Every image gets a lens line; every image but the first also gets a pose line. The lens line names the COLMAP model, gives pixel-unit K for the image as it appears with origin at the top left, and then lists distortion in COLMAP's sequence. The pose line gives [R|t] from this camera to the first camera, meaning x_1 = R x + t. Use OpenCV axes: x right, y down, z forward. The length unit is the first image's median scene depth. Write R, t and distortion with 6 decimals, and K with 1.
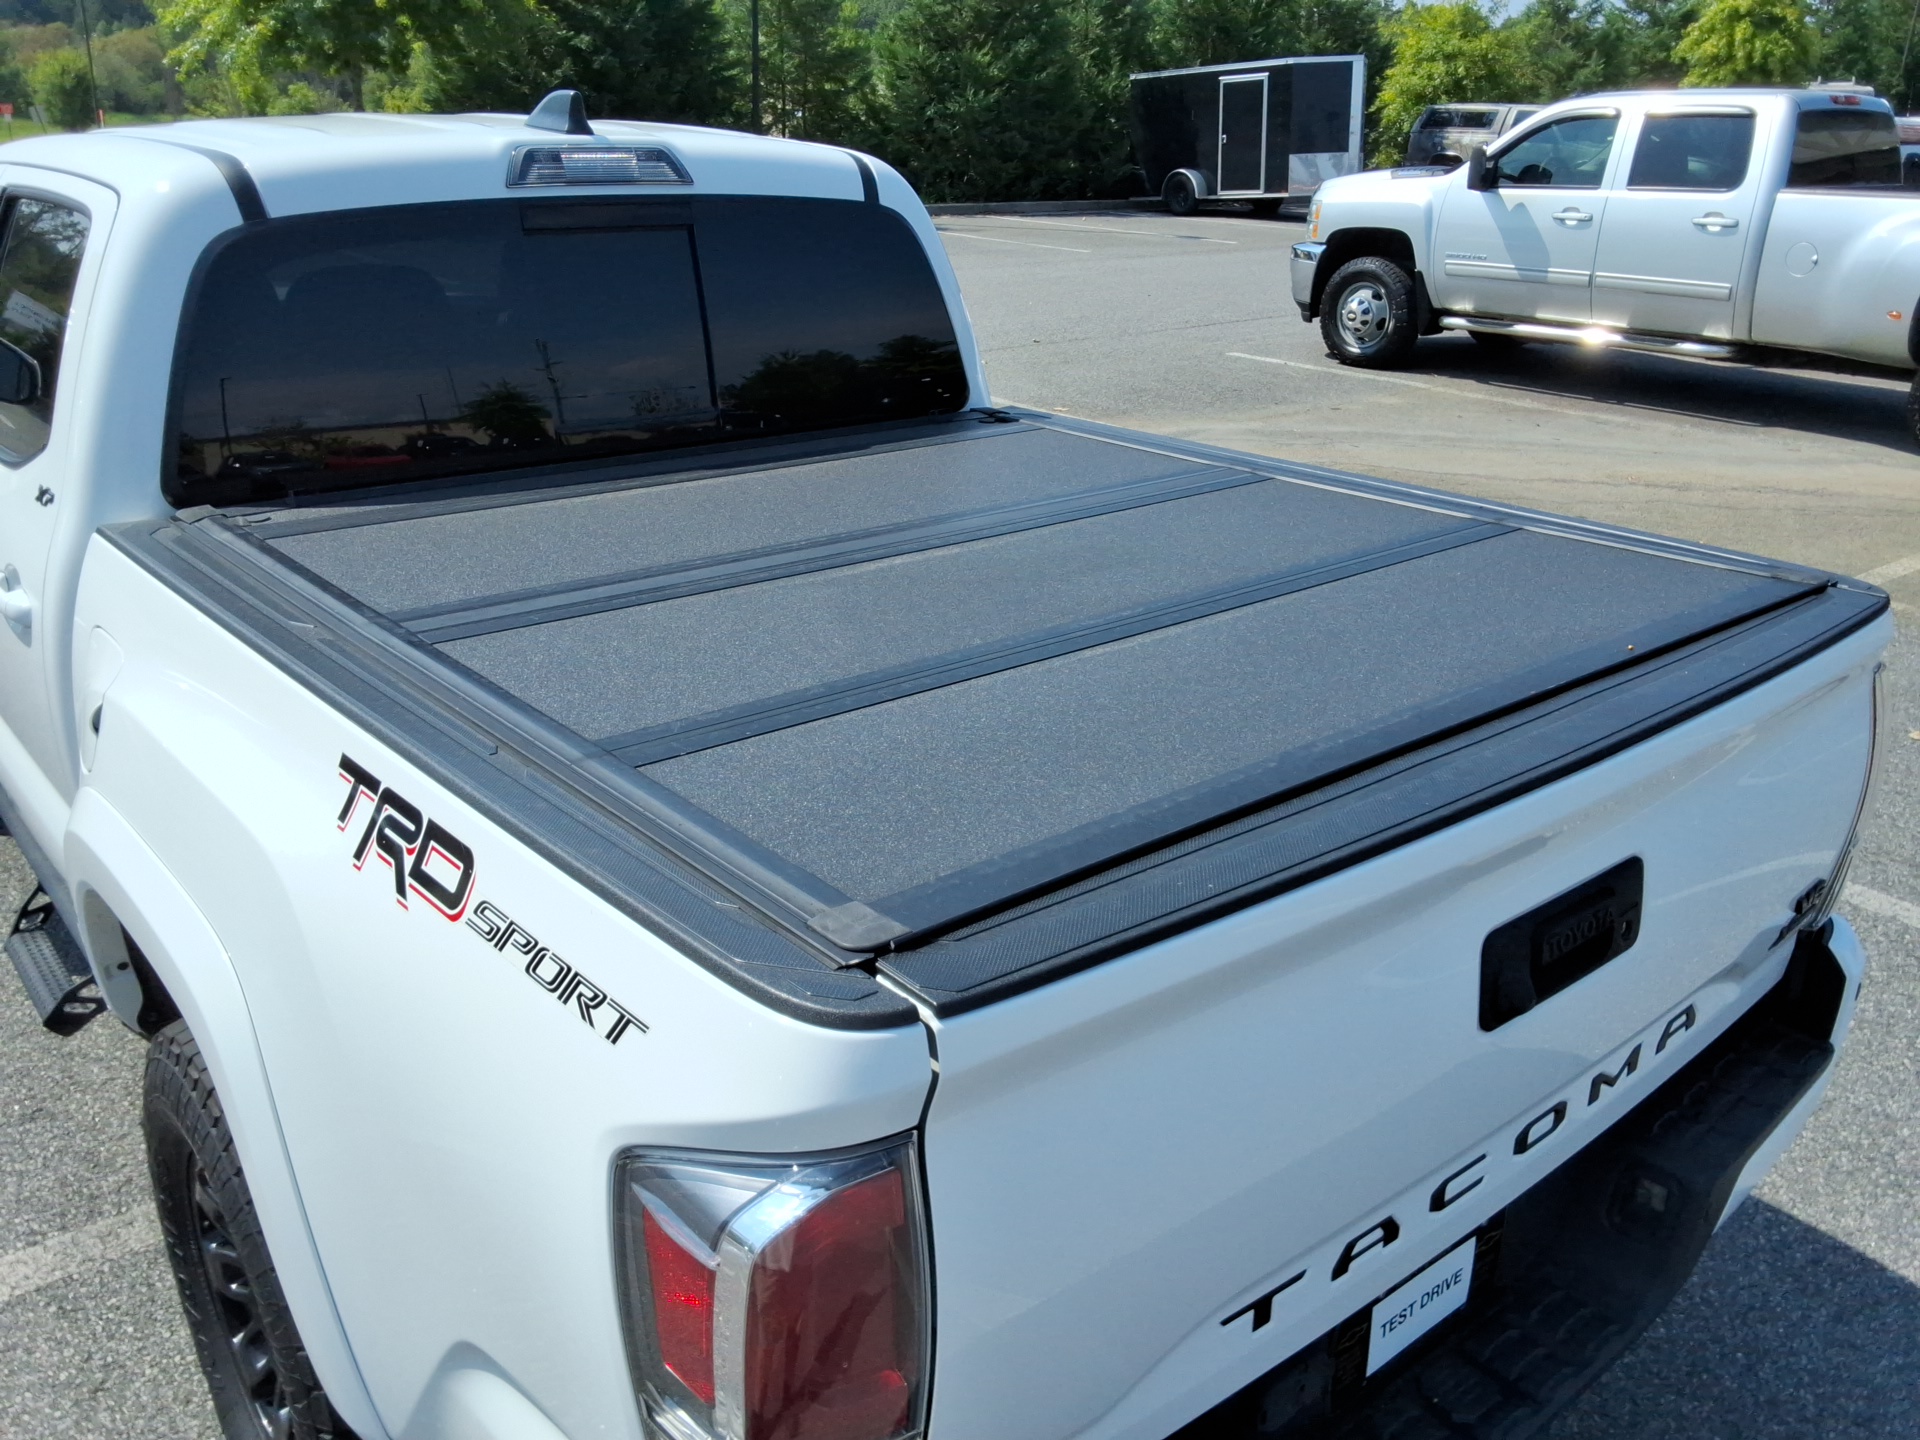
lens RADIAL K [[1552.2, 0, 968.0], [0, 1552.2, 712.5], [0, 0, 1]] dist [0.113020, -0.176518]
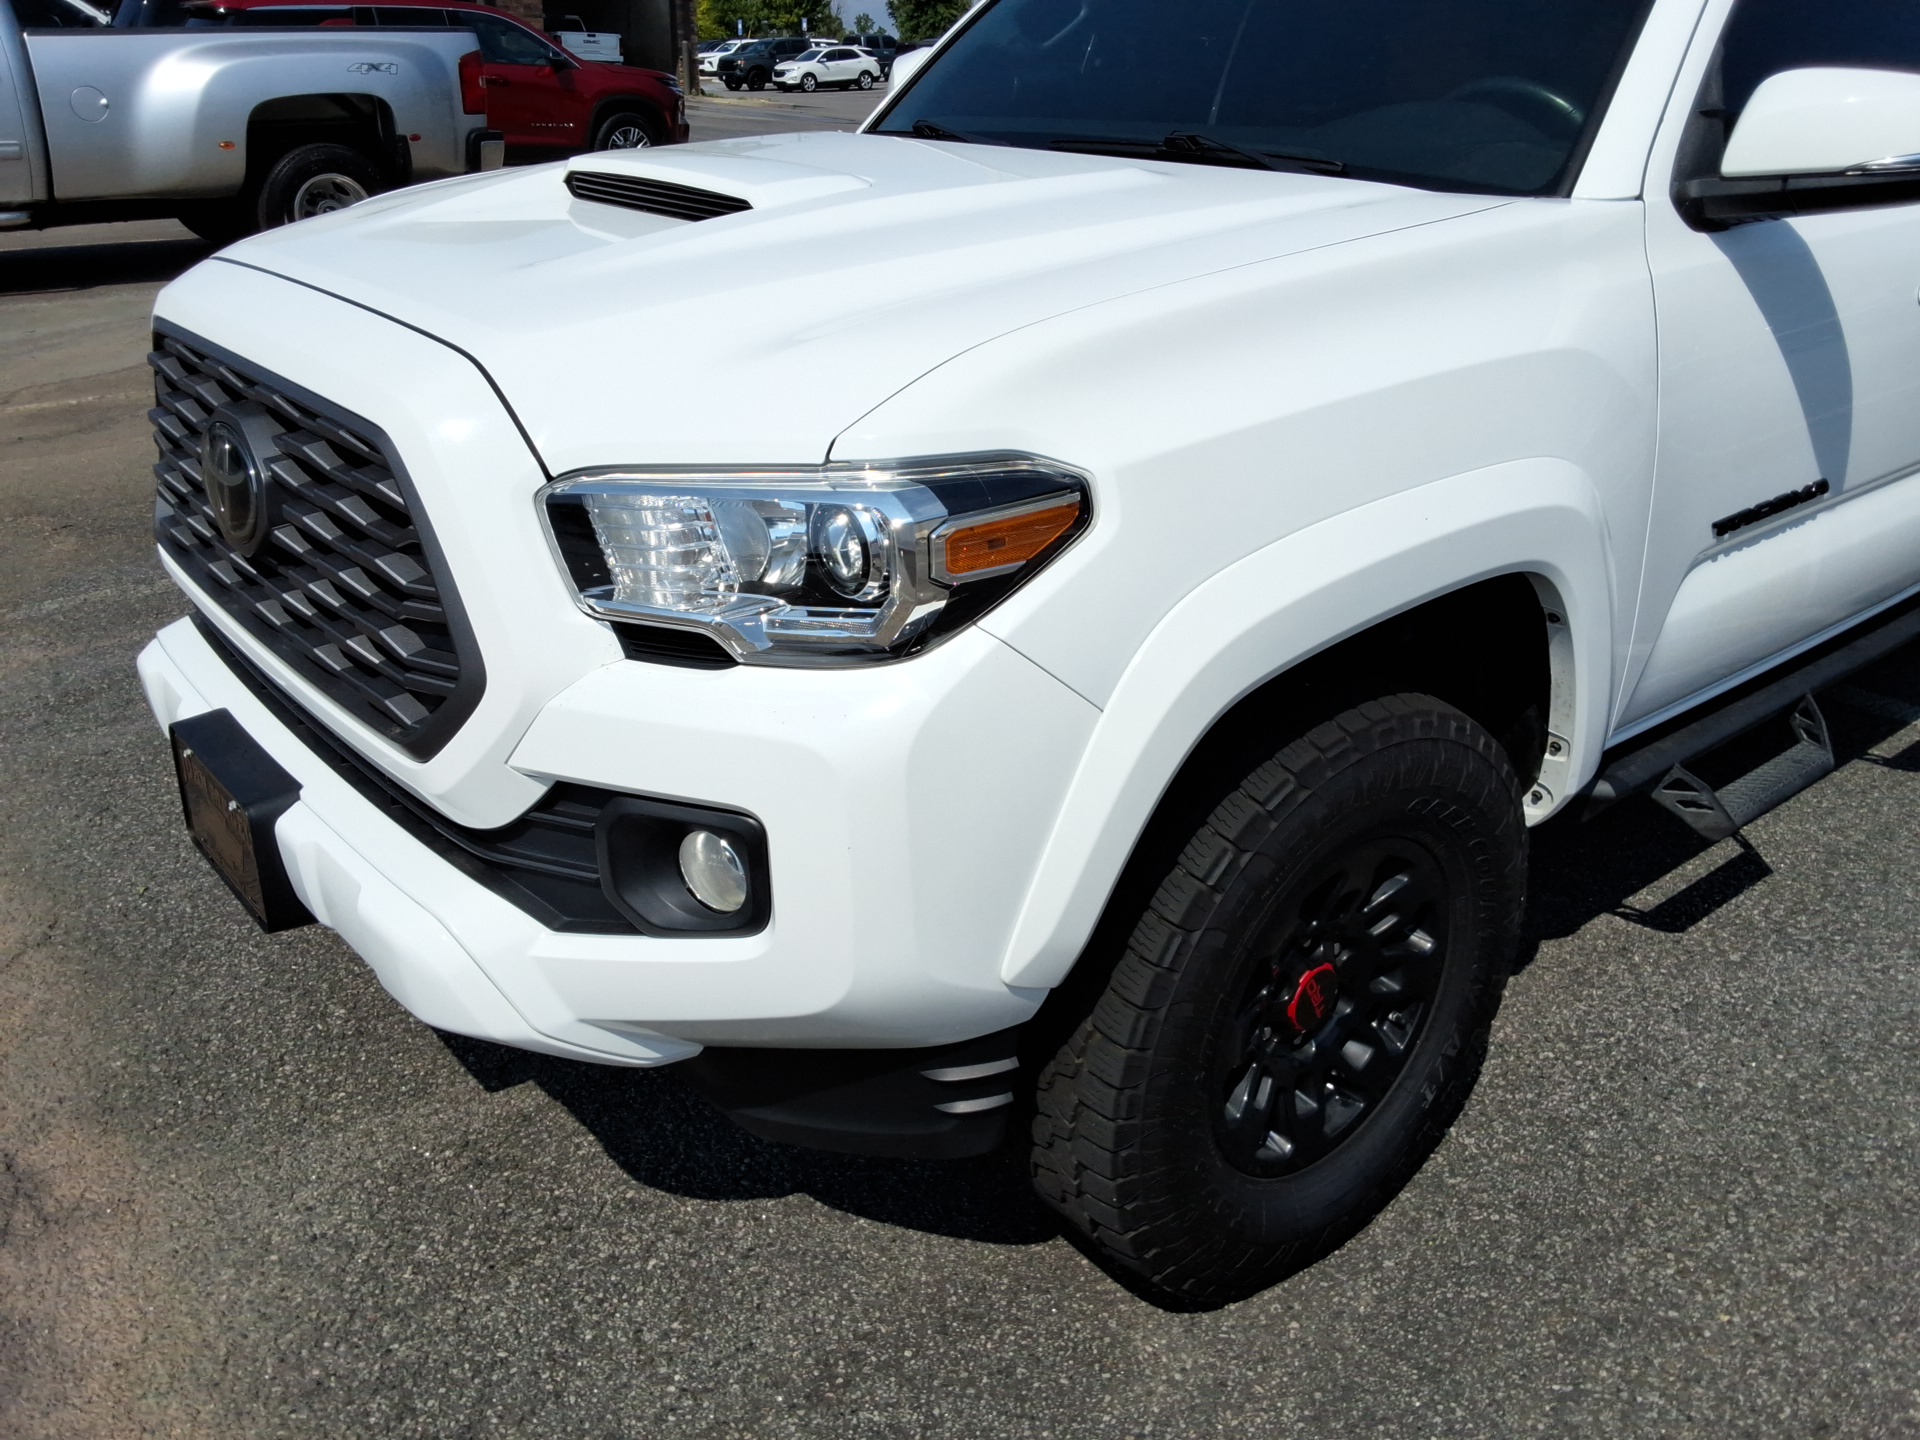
lens RADIAL K [[1552.2, 0, 972.4], [0, 1552.2, 710.0], [0, 0, 1]] dist [0.113020, -0.176518]
pose [[-0.006972, -0.404982, 0.914298, -0.447092], [0.350006, 0.855496, 0.381605, -0.130838], [-0.936721, 0.322671, 0.135781, 0.426976]]
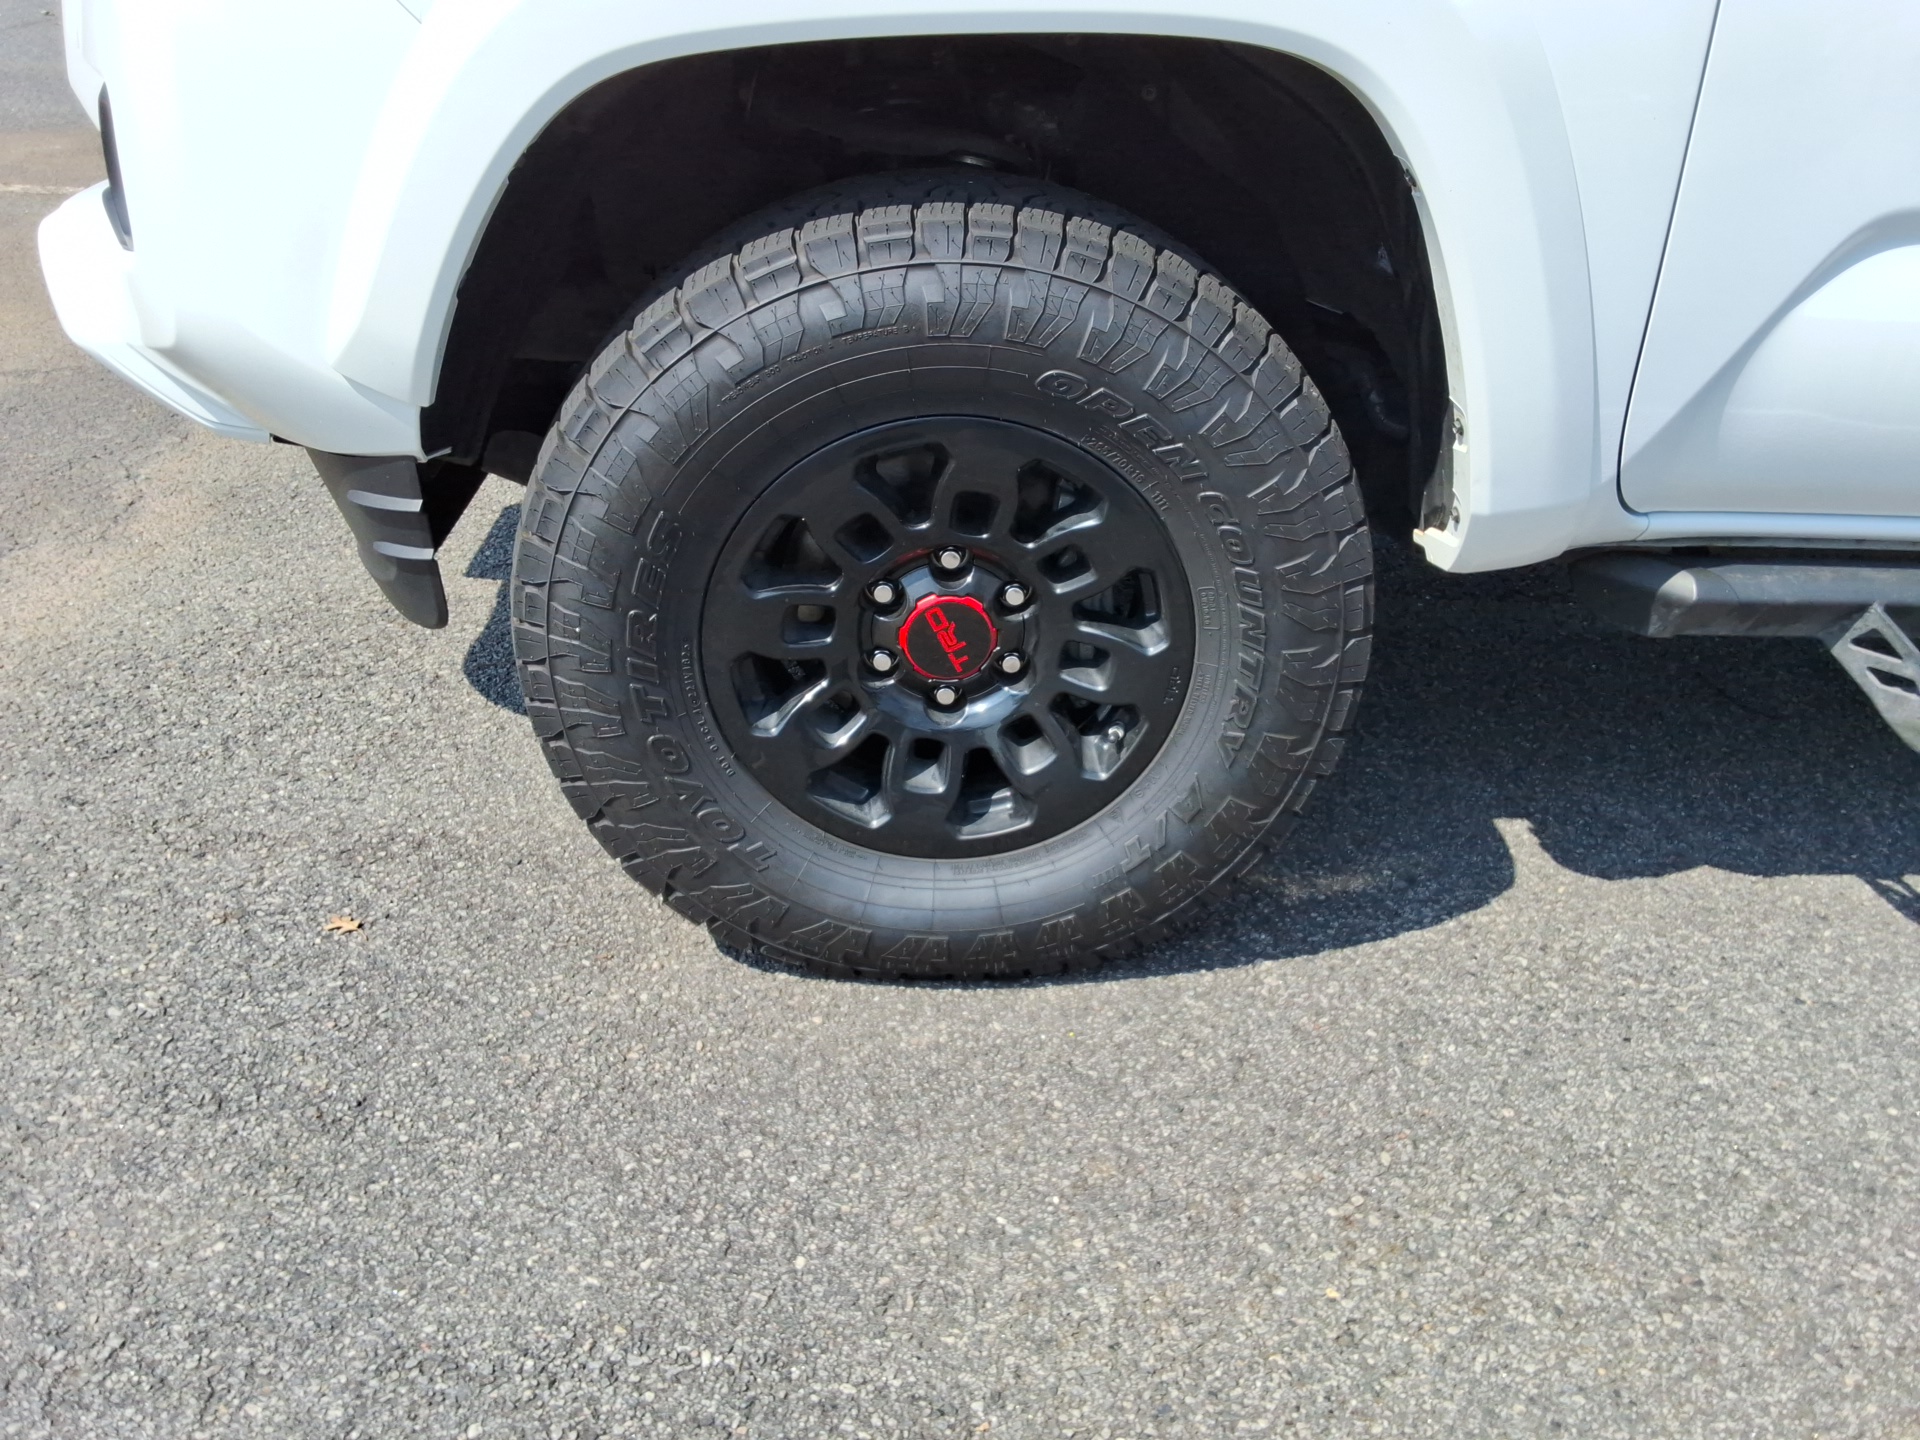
lens RADIAL K [[1552.2, 0, 974.5], [0, 1552.2, 702.3], [0, 0, 1]] dist [0.113020, -0.176518]
pose [[0.593306, -0.355207, 0.722368, -0.393334], [0.245029, 0.934485, 0.258260, -0.046774], [-0.766778, 0.023774, 0.641472, 0.333462]]
